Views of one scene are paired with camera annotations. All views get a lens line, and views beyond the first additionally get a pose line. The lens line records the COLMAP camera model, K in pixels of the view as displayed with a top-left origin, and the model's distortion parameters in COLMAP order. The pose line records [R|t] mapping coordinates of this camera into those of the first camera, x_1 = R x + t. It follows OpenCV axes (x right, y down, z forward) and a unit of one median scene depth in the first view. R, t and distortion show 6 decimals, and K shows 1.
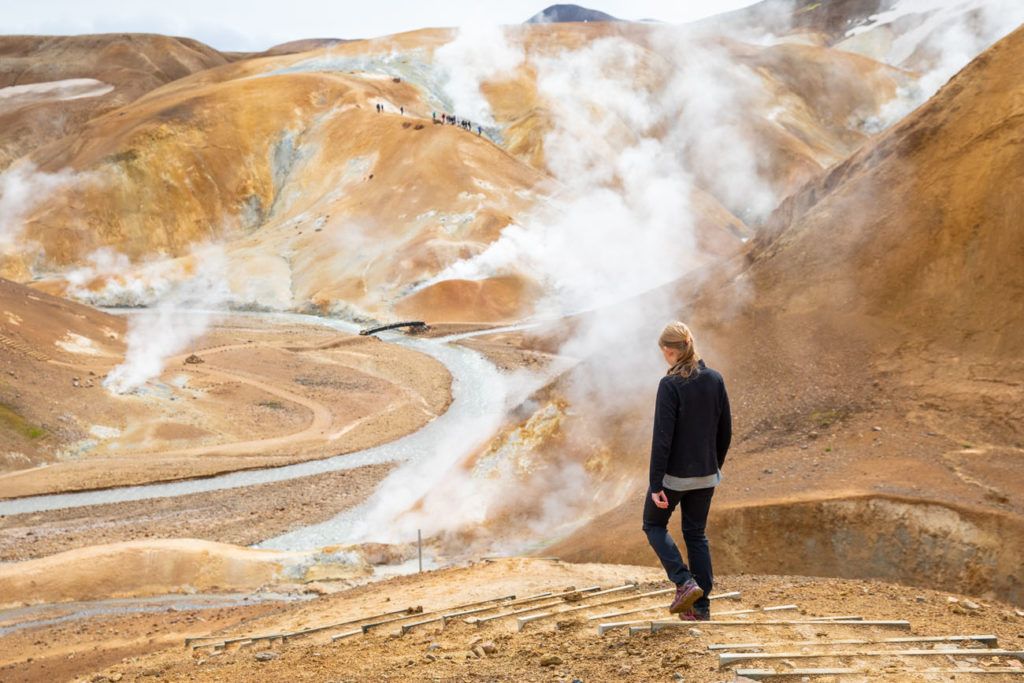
lens RADIAL K [[1330.0, 0, 512.2], [0, 1330.0, 342.8], [0, 0, 1]] dist [0.015389, 0.000000]
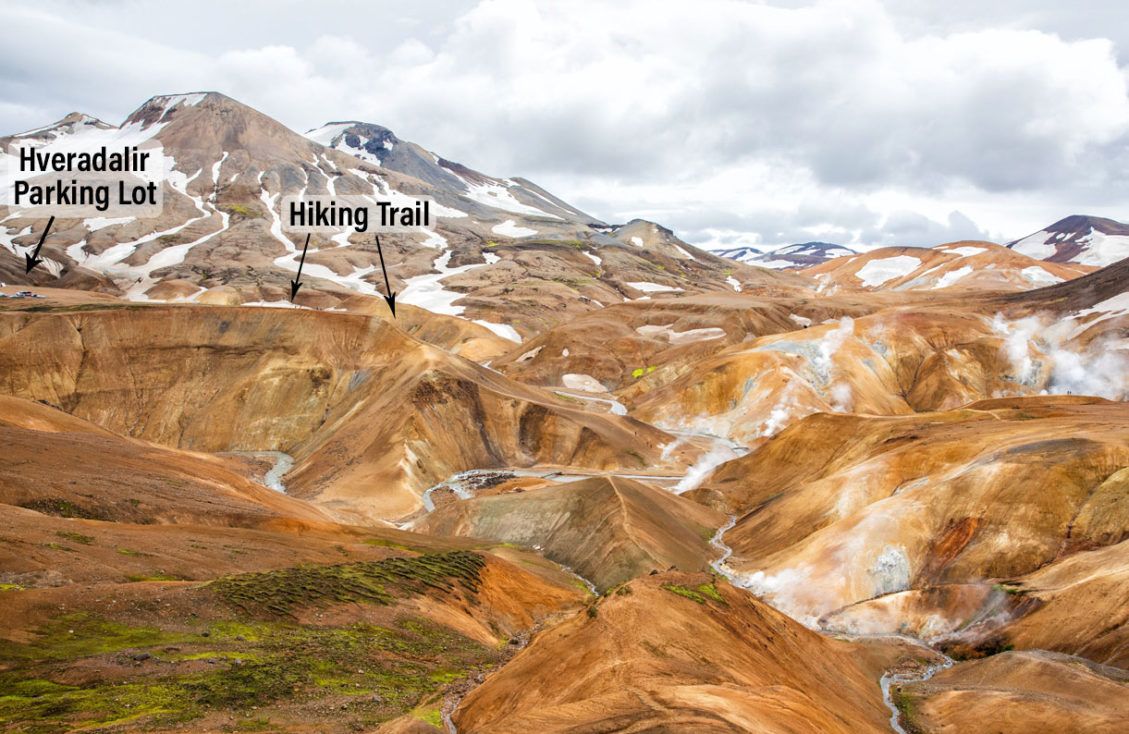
lens RADIAL K [[901.2, 0, 565.8], [0, 901.2, 366.7], [0, 0, 1]] dist [0.010035, 0.010787]
pose [[0.841312, 0.083114, -0.534122, 0.623417], [-0.096896, 0.995292, 0.002253, -0.146585], [0.531795, 0.049859, 0.845404, -1.097882]]
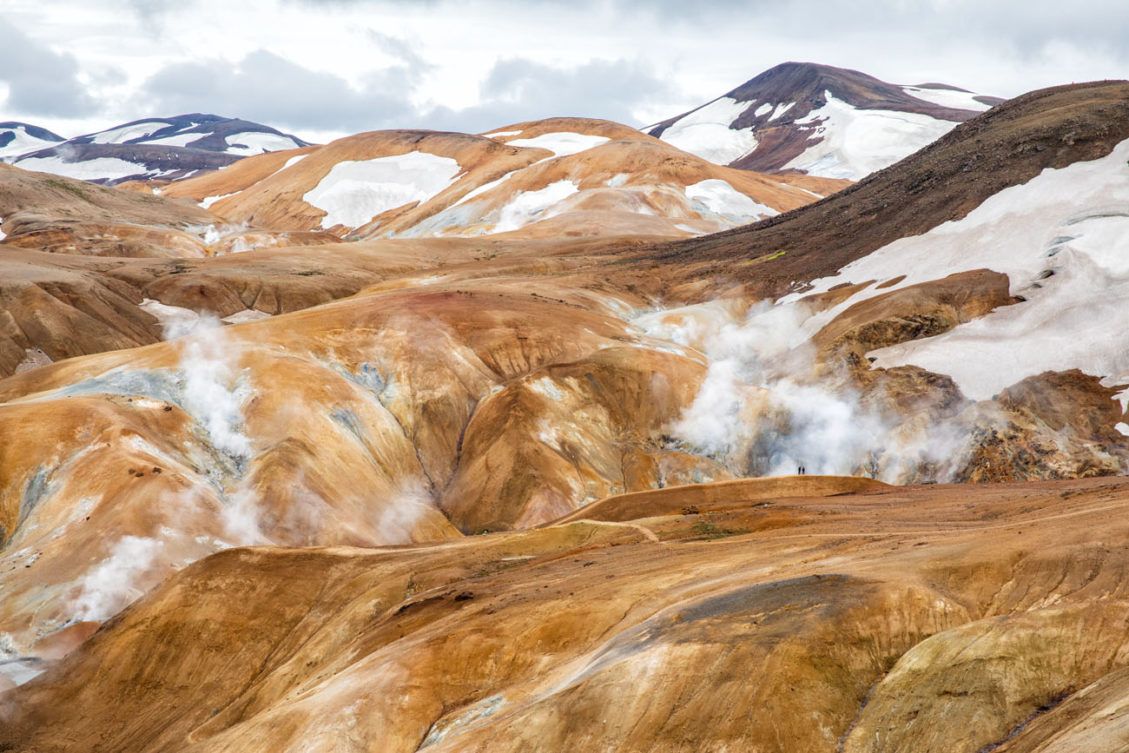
lens RADIAL K [[2293.8, 0, 565.5], [0, 2293.8, 372.4], [0, 0, 1]] dist [0.290504, 0.000000]
pose [[0.990041, 0.047250, -0.132610, 0.581180], [-0.056014, 0.996431, -0.063154, -0.138624], [0.129152, 0.069953, 0.989154, -1.043587]]
